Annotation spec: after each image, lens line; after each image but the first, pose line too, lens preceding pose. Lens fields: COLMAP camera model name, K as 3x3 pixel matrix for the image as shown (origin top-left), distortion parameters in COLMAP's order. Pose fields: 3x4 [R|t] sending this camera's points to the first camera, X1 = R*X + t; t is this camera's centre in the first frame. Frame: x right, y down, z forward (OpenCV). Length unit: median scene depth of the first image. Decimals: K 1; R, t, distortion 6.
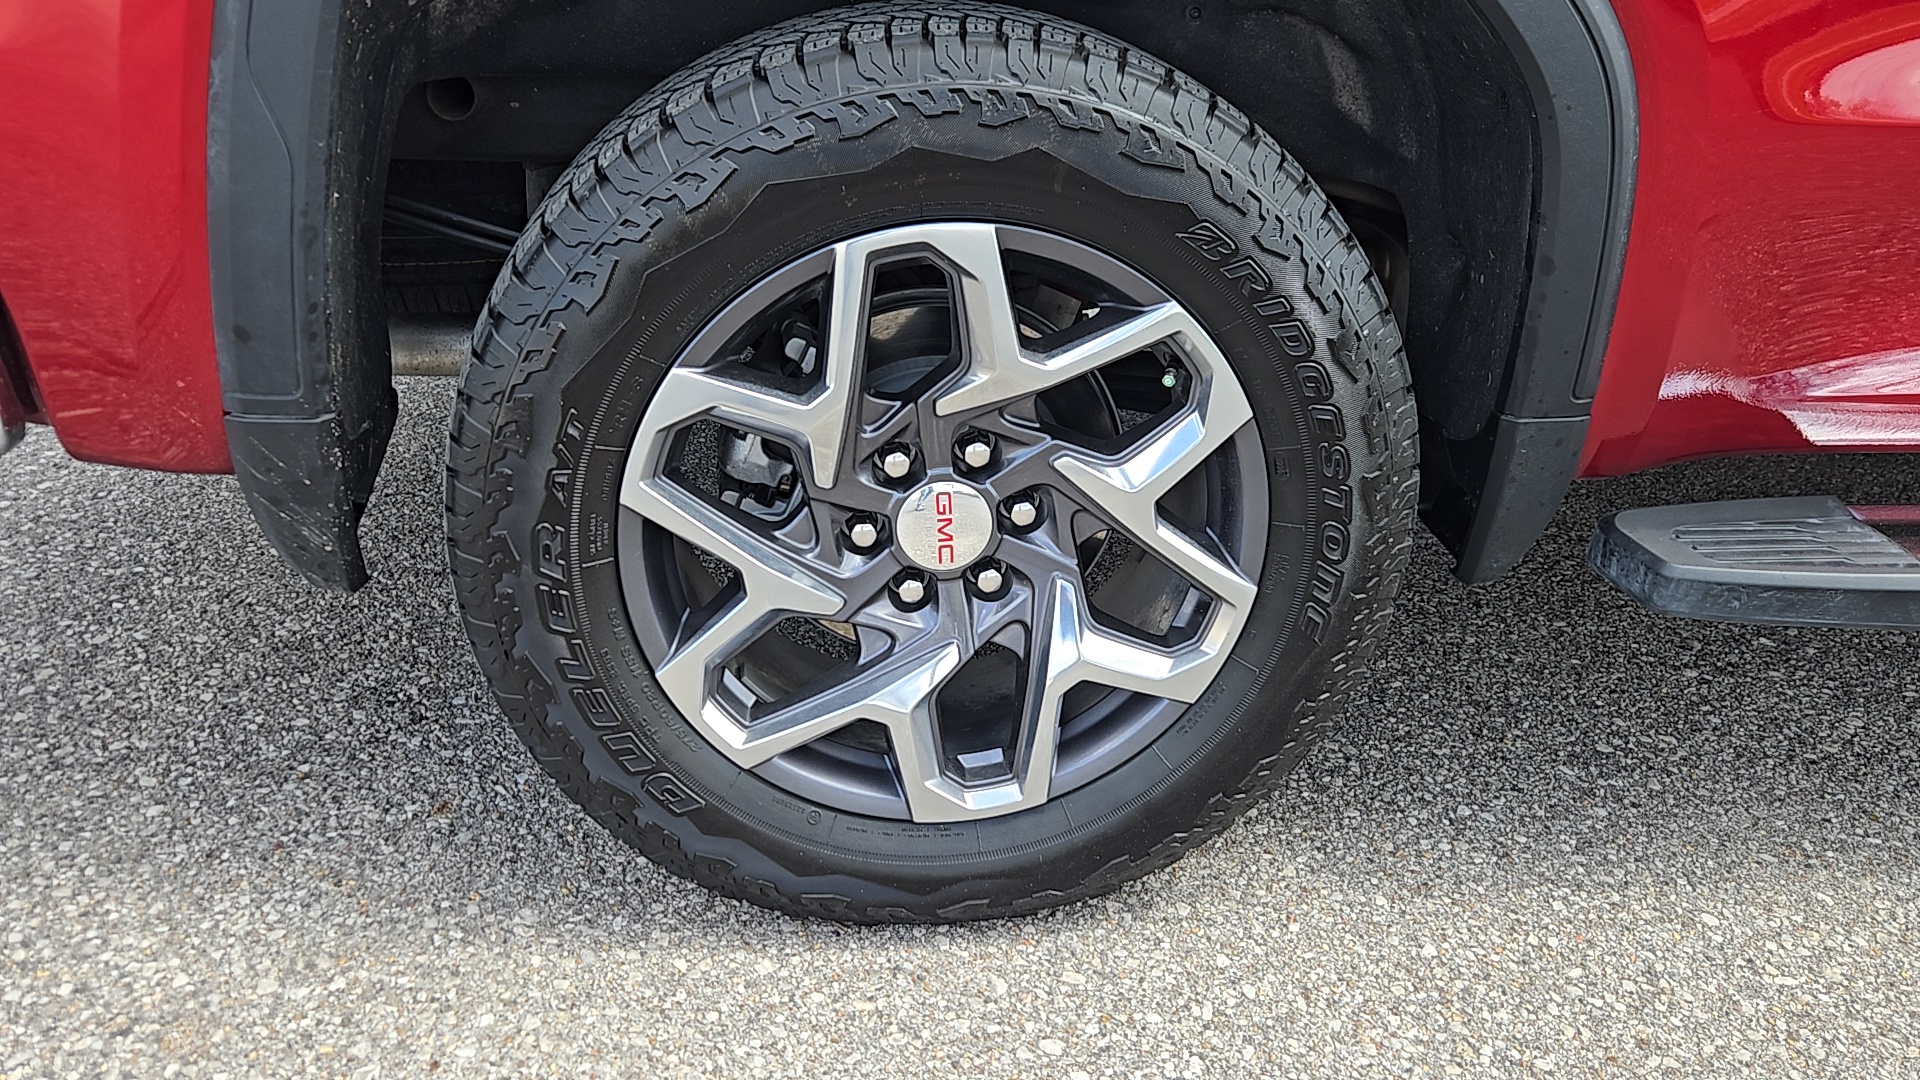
lens RADIAL K [[1603.8, 0, 951.5], [0, 1603.8, 548.9], [0, 0, 1]] dist [0.011388, -0.005614]
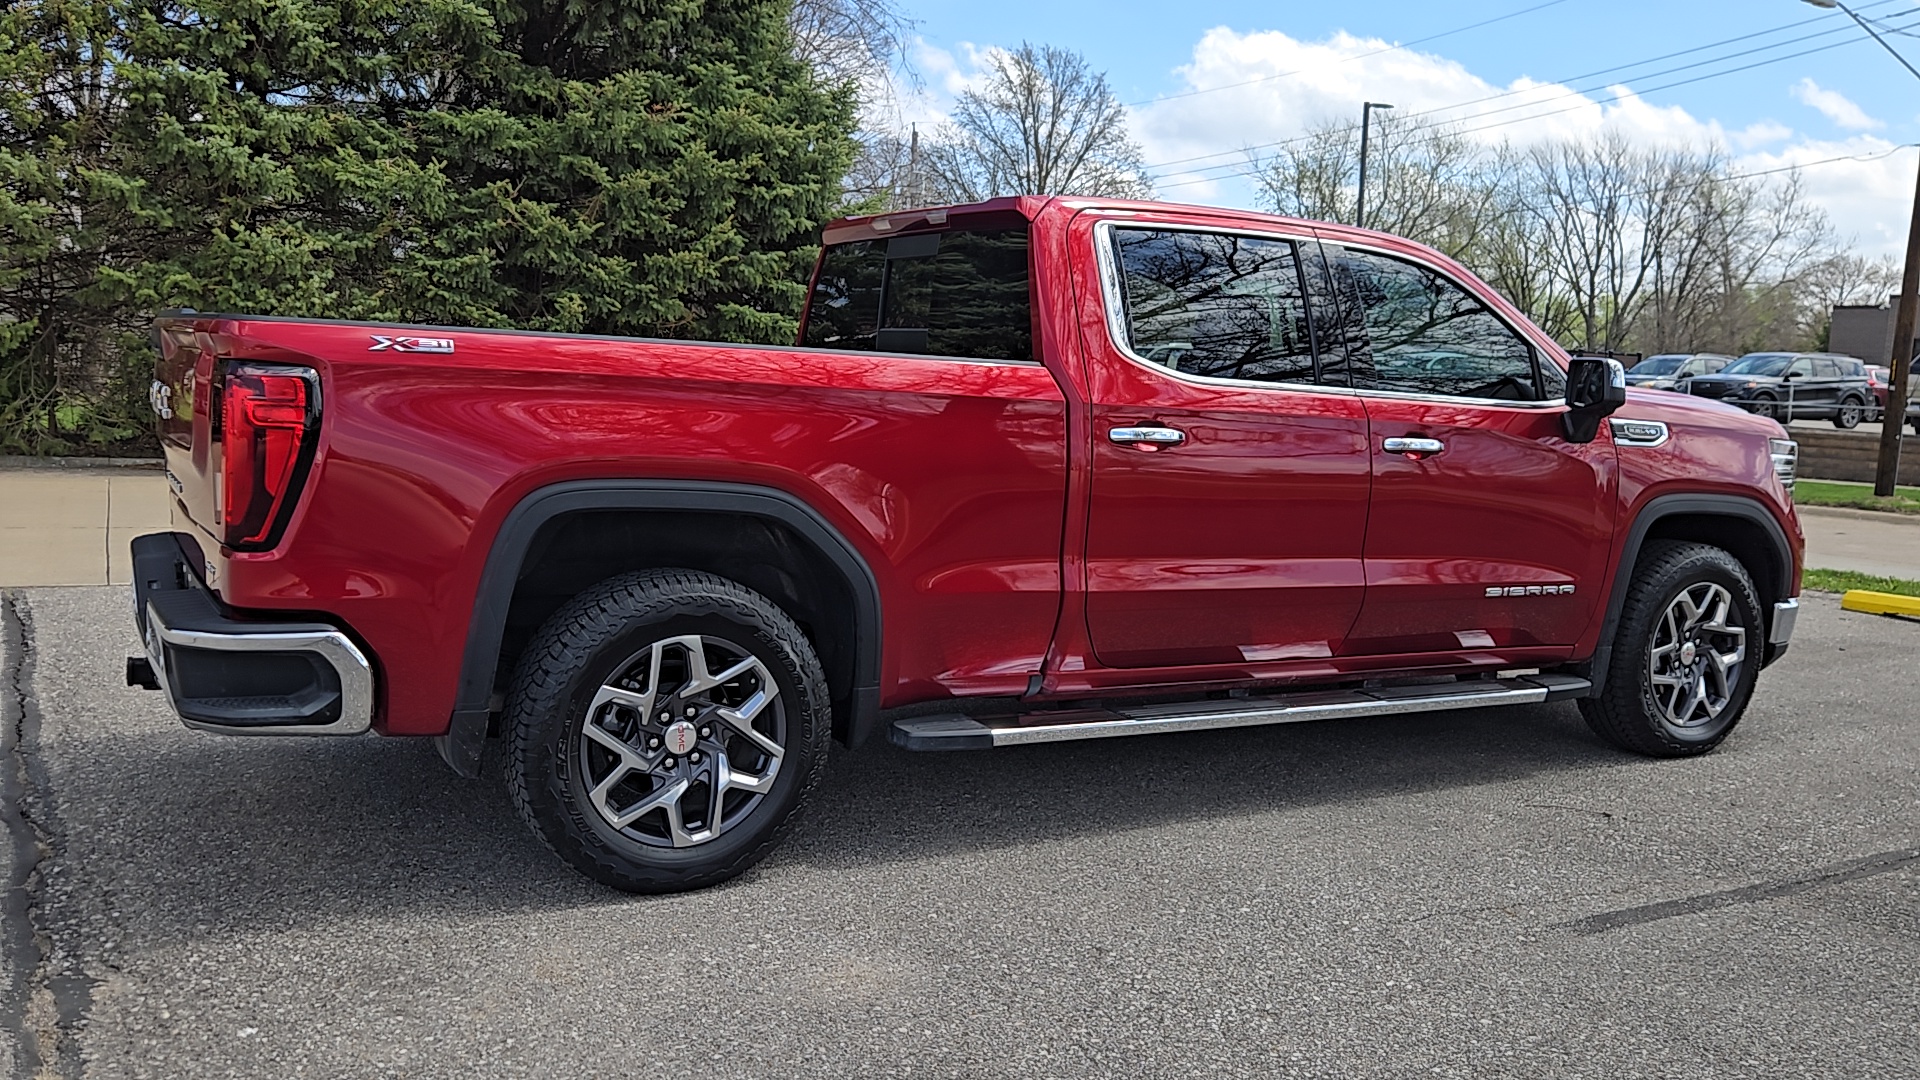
lens RADIAL K [[1603.8, 0, 966.5], [0, 1603.8, 530.7], [0, 0, 1]] dist [0.011388, -0.005614]
pose [[0.915498, -0.029008, 0.401275, -0.705468], [0.145415, 0.953827, -0.262808, 0.481017], [-0.375123, 0.298952, 0.877445, -1.927496]]
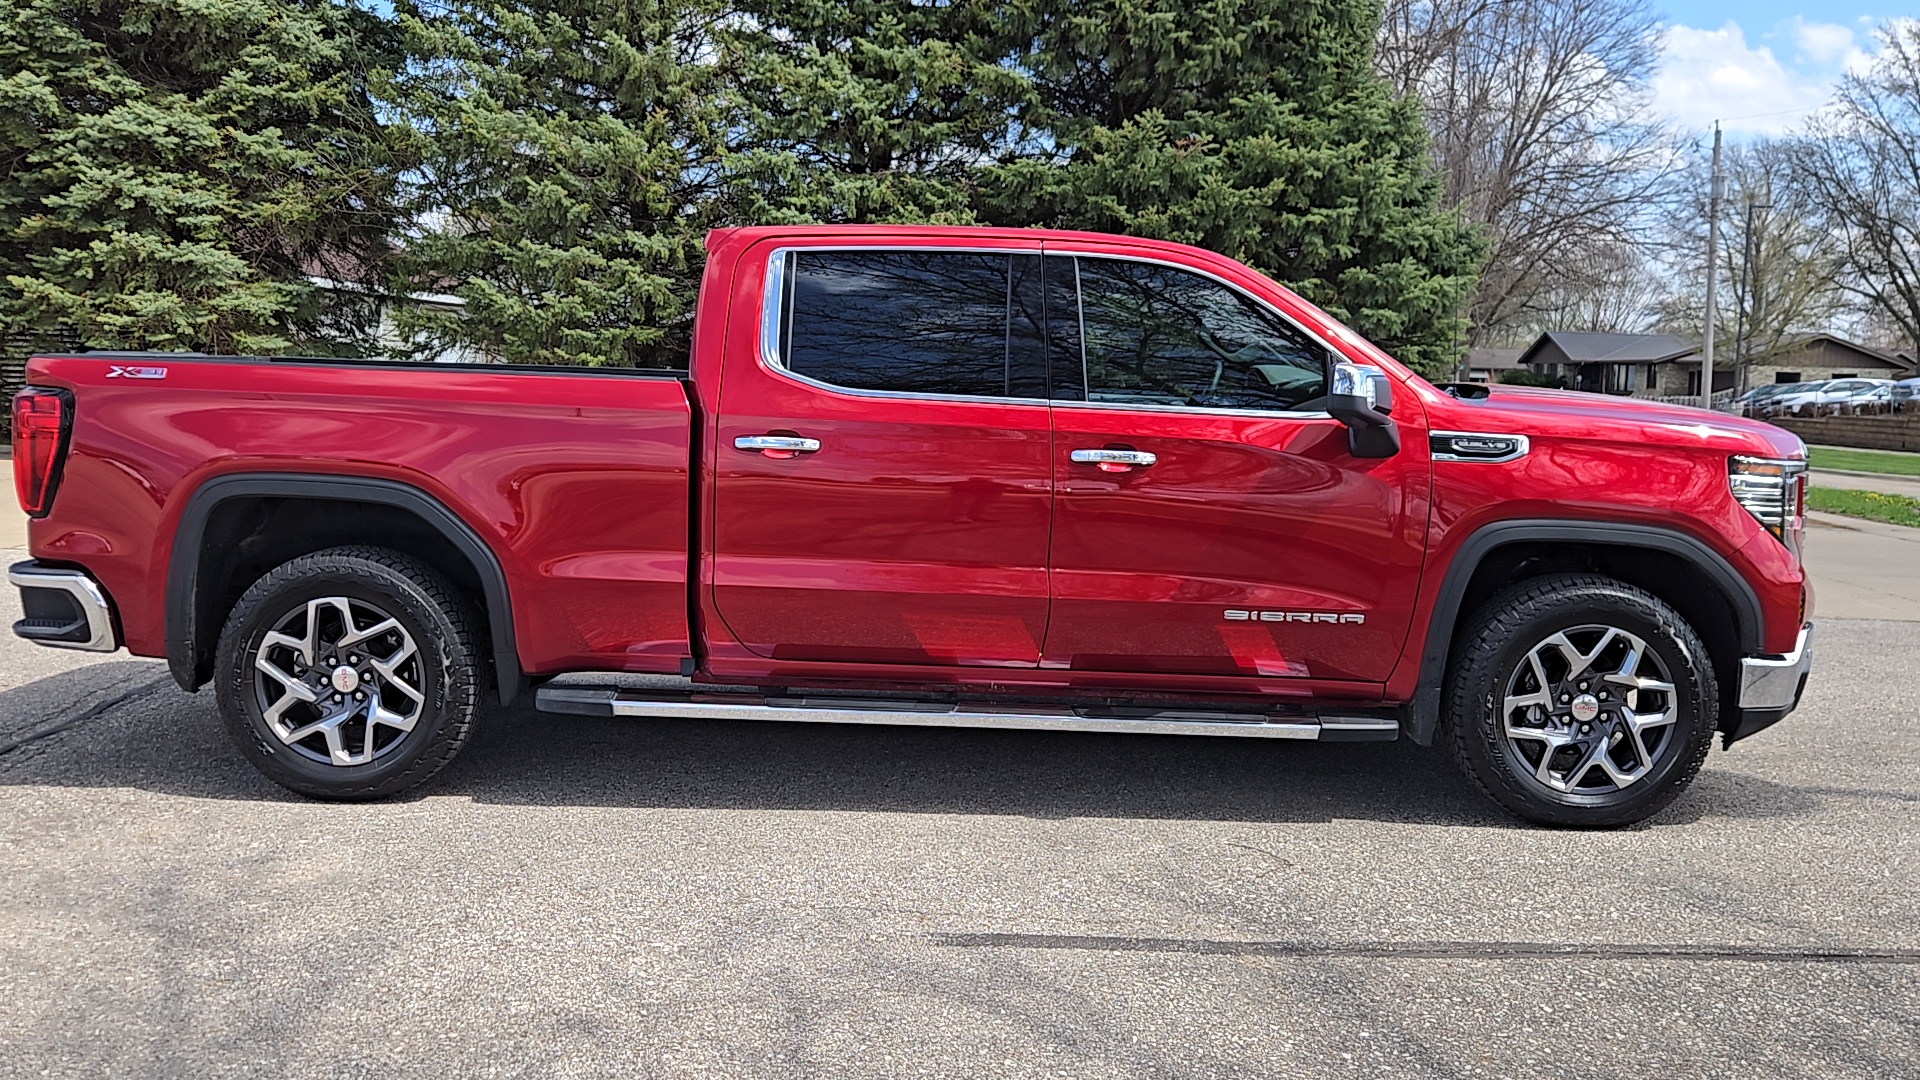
lens RADIAL K [[1603.8, 0, 949.6], [0, 1603.8, 541.0], [0, 0, 1]] dist [0.011388, -0.005614]
pose [[0.993168, 0.008917, -0.116350, 1.851664], [-0.044021, 0.952037, -0.302800, 0.761164], [0.108069, 0.305853, 0.945925, -2.523952]]
